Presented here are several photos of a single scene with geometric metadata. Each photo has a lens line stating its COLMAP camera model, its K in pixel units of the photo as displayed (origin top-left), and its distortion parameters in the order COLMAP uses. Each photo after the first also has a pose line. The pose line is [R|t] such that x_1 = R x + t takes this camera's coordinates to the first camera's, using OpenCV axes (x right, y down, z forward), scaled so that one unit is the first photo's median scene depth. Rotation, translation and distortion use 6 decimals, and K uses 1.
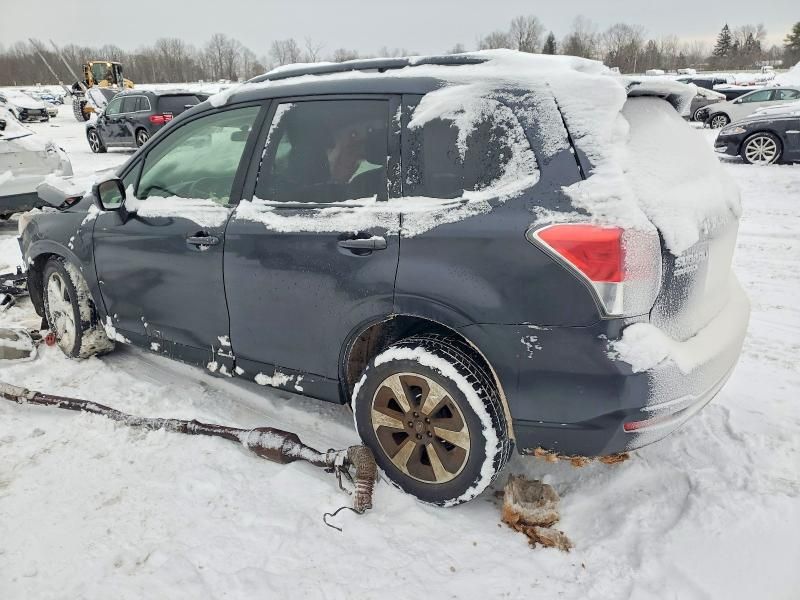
lens RADIAL K [[619.1, 0, 401.7], [0, 619.1, 302.0], [0, 0, 1]] dist [0.030335, -0.012718]
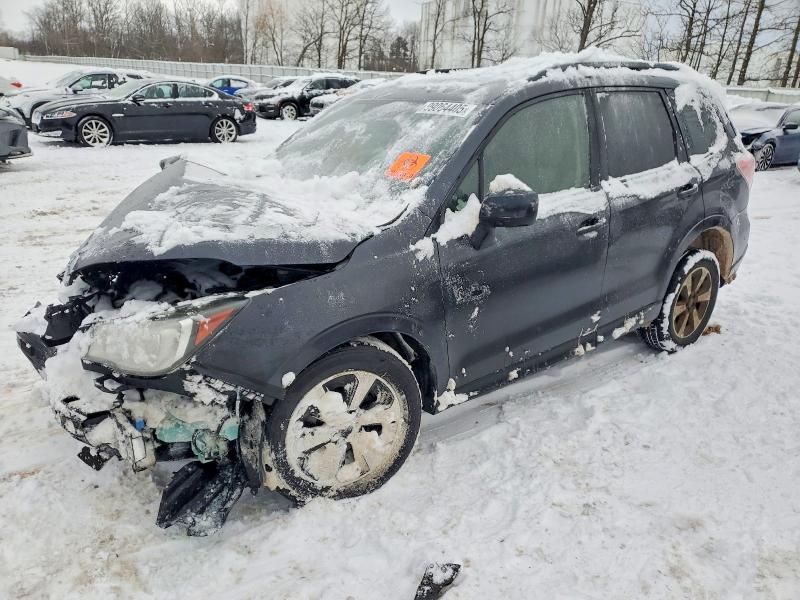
lens RADIAL K [[619.1, 0, 398.5], [0, 619.1, 299.9], [0, 0, 1]] dist [0.030335, -0.012718]
pose [[0.291728, -0.288558, 0.911937, -0.320956], [0.268346, 0.939811, 0.211534, -0.066872], [-0.918088, 0.183004, 0.351602, 0.222854]]
